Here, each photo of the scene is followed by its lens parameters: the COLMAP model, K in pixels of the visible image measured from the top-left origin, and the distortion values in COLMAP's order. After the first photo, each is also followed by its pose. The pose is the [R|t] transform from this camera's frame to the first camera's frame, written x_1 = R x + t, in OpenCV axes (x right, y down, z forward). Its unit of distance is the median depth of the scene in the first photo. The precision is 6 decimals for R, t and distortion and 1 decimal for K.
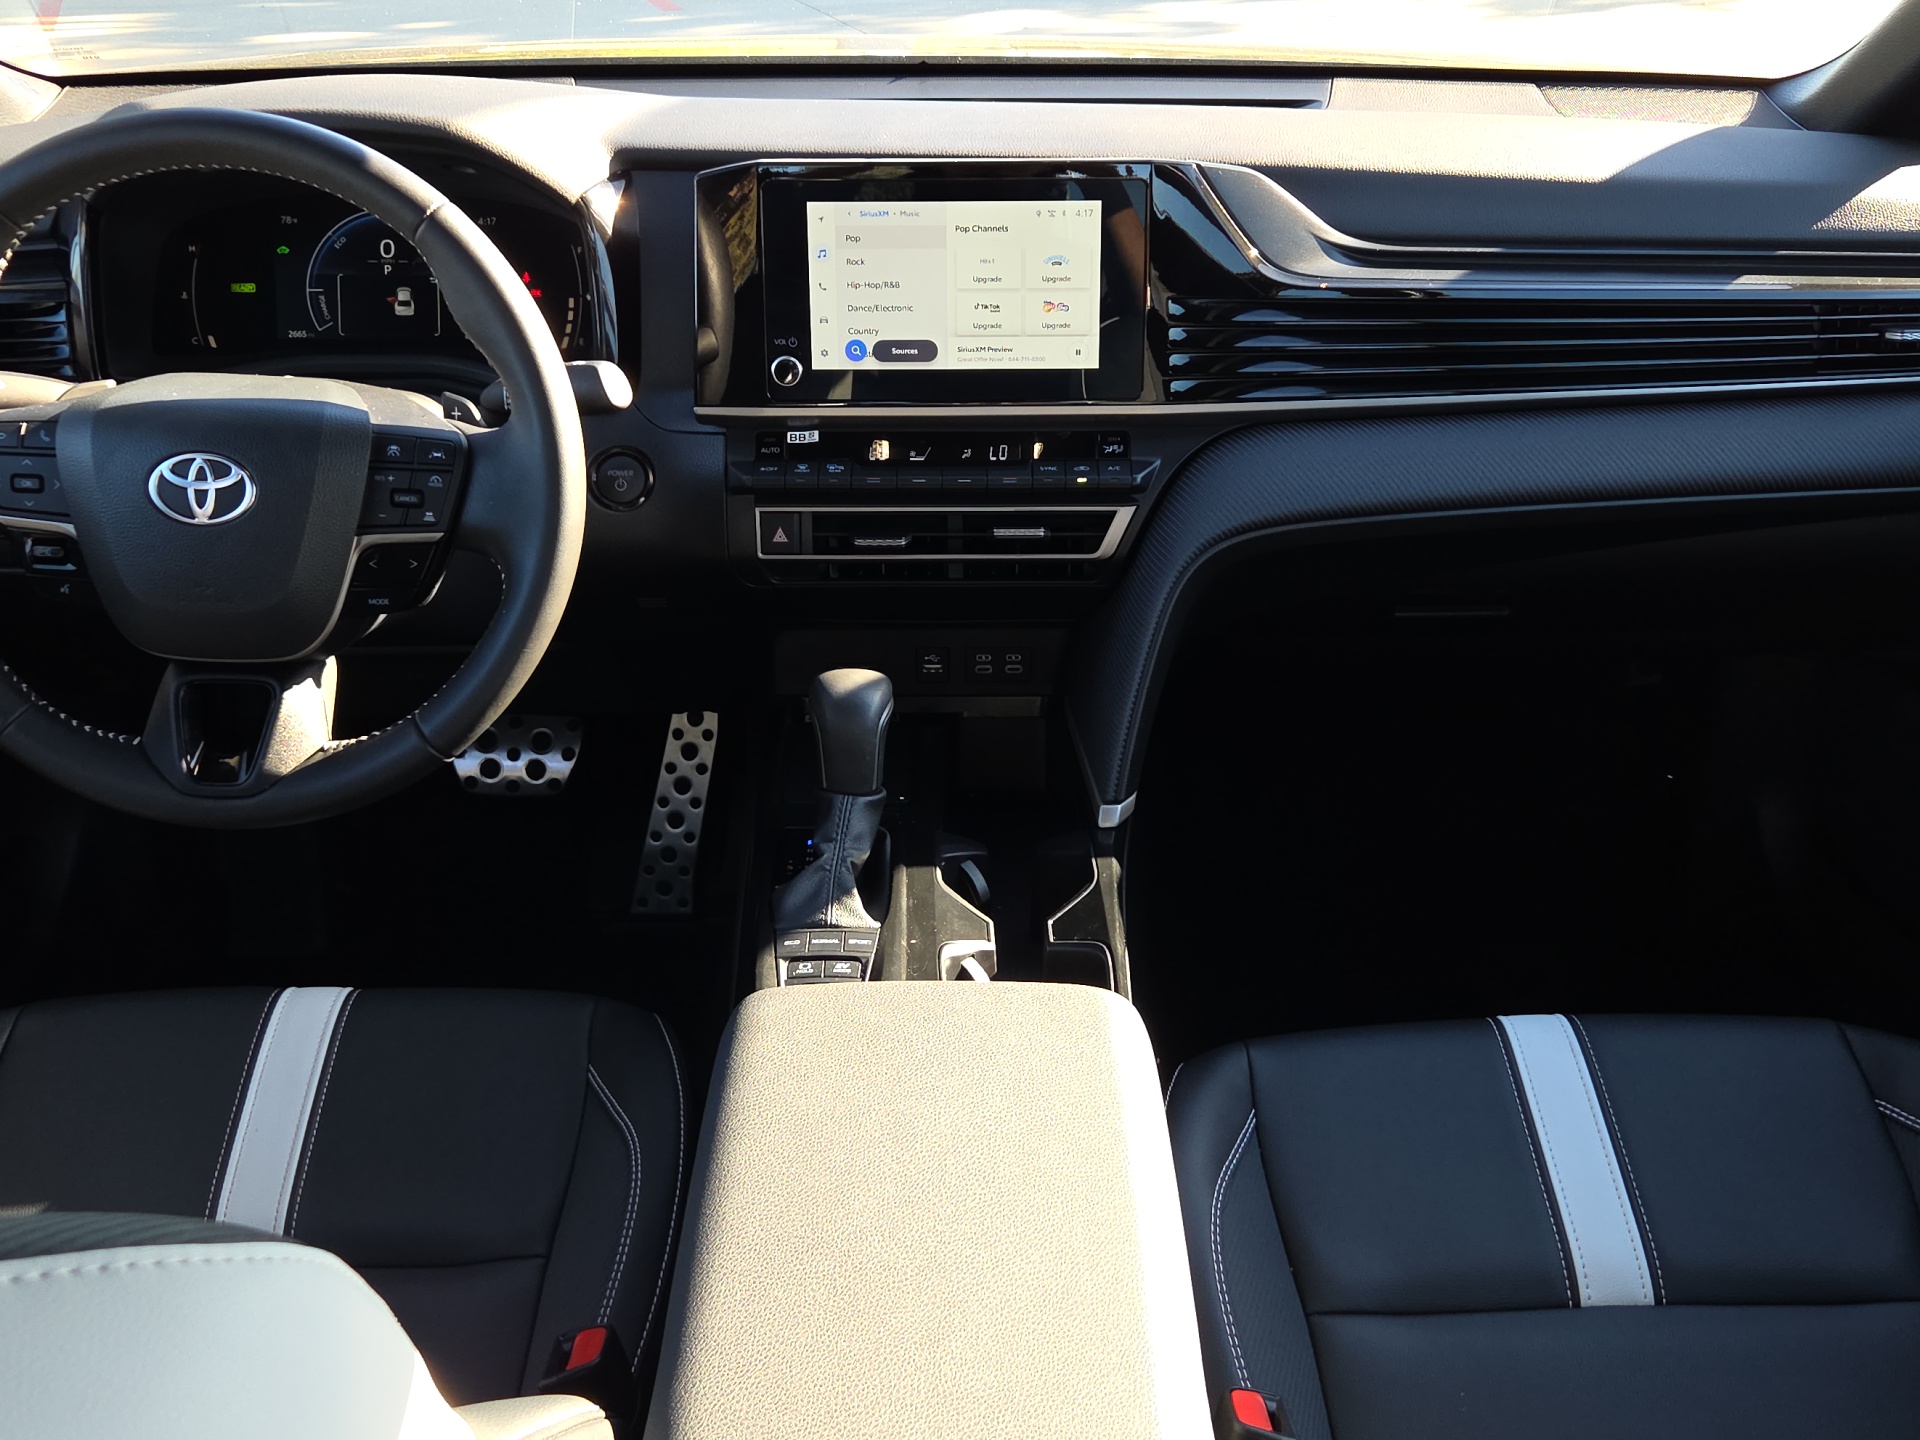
lens RADIAL K [[1891.3, 0, 961.6], [0, 1891.3, 700.3], [0, 0, 1]] dist [0.038046, 0.000000]
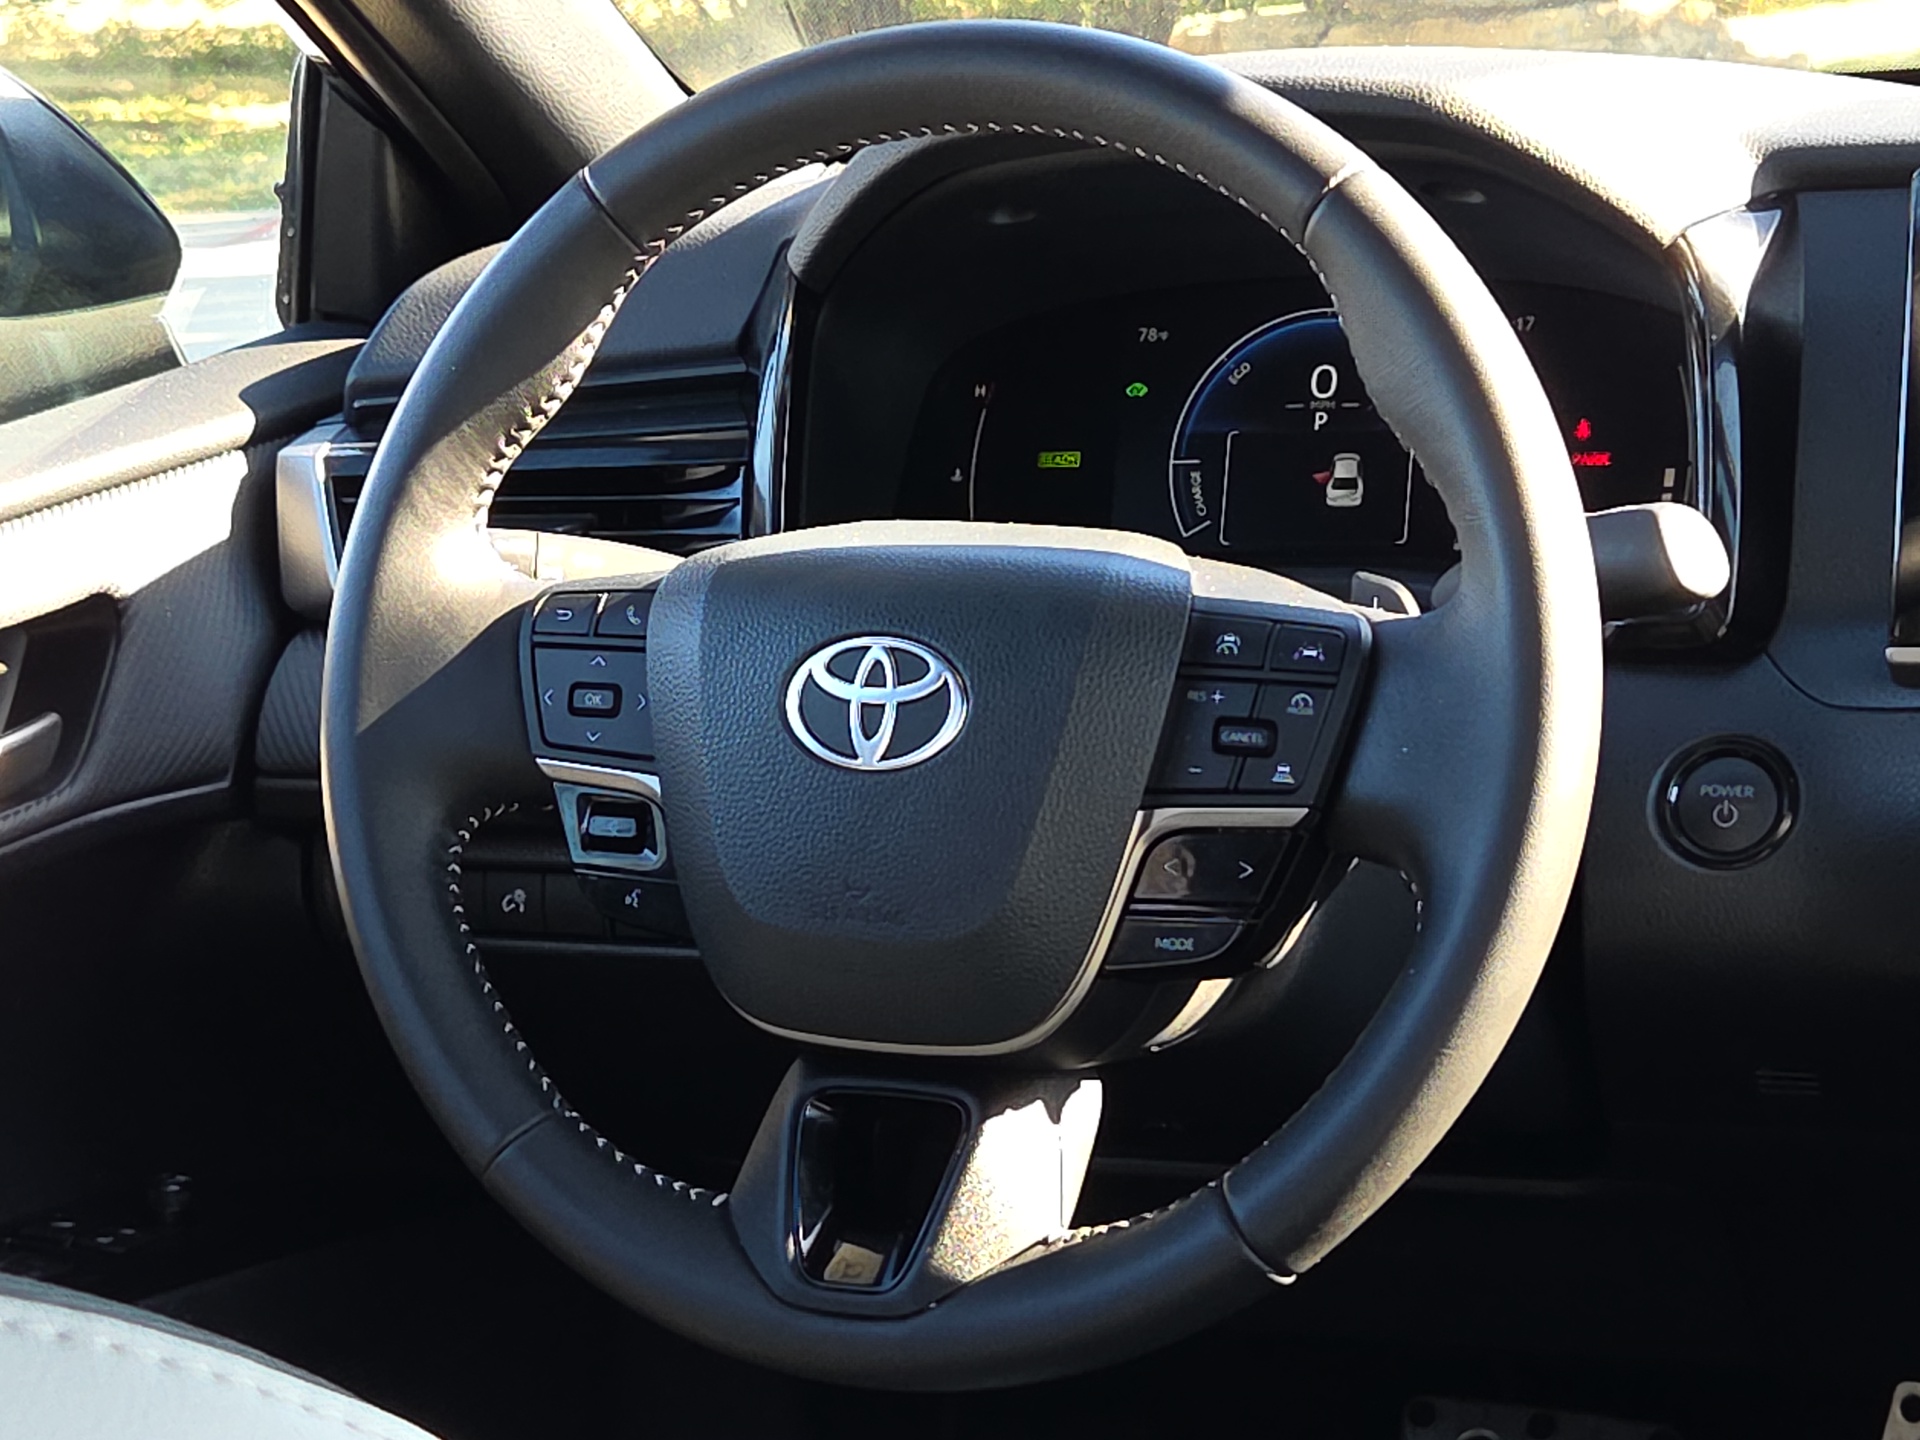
lens RADIAL K [[3991.1, 0, 952.0], [0, 3991.1, 731.4], [0, 0, 1]] dist [0.083210, 0.000000]
pose [[0.908624, 0.013991, -0.417380, 0.063405], [-0.111872, 0.971065, -0.210992, 0.101015], [0.402352, 0.238405, 0.883898, 0.031342]]
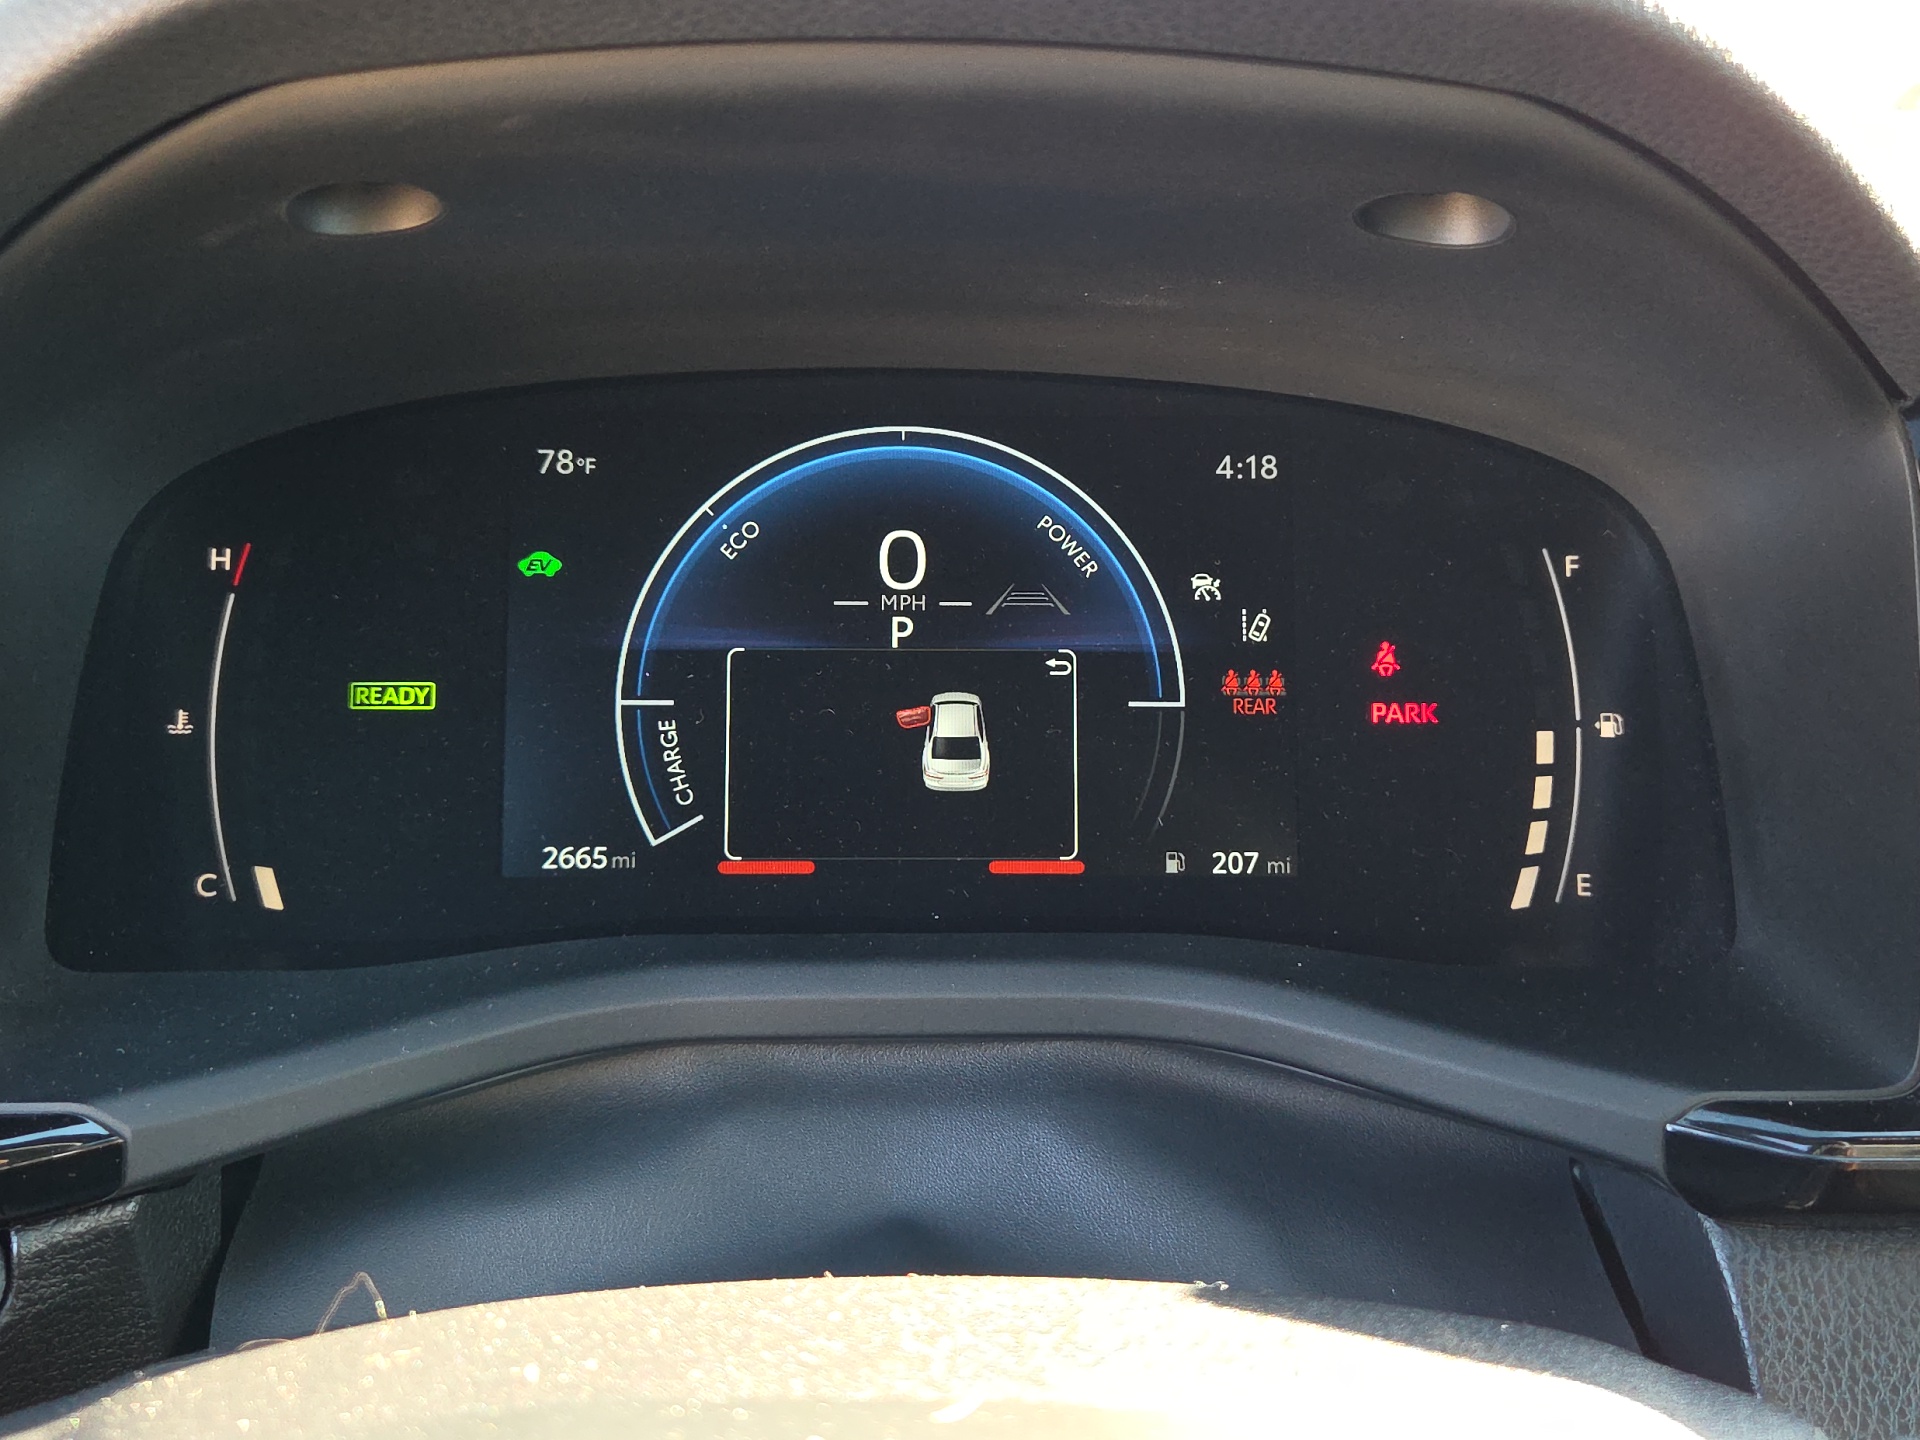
lens RADIAL K [[2201.3, 0, 978.9], [0, 2201.3, 712.6], [0, 0, 1]] dist [0.075802, 0.000000]
pose [[0.999981, 0.005241, 0.003362, -0.316991], [-0.004597, 0.985585, -0.169119, -0.173079], [-0.004200, 0.169100, 0.985590, 0.737576]]
